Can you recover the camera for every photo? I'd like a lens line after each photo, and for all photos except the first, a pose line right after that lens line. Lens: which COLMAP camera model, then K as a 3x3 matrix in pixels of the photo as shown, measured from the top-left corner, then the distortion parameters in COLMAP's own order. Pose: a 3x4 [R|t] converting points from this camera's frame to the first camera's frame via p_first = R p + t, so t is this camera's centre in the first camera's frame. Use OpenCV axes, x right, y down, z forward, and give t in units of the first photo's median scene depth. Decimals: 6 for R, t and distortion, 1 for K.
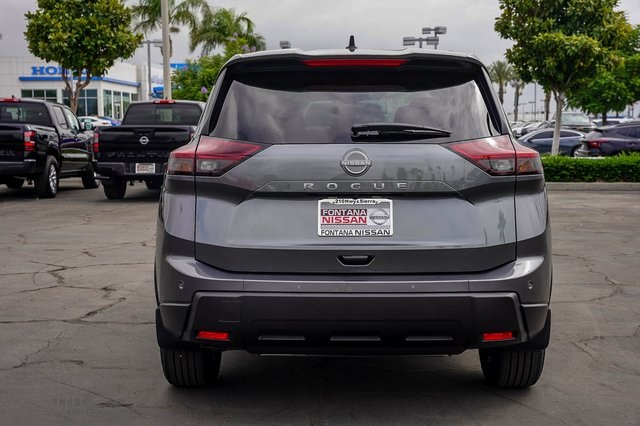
lens RADIAL K [[1019.4, 0, 310.6], [0, 1019.4, 213.8], [0, 0, 1]] dist [0.168568, 0.015854]
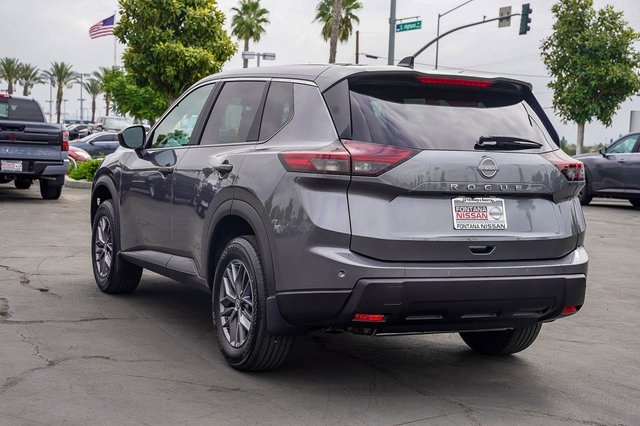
lens RADIAL K [[1019.4, 0, 310.6], [0, 1019.4, 213.8], [0, 0, 1]] dist [0.168568, 0.015854]
pose [[0.890234, 0.005285, 0.455473, -0.664180], [-0.004340, 0.999986, -0.003121, 0.008282], [-0.455483, 0.000801, 0.890244, 0.028671]]
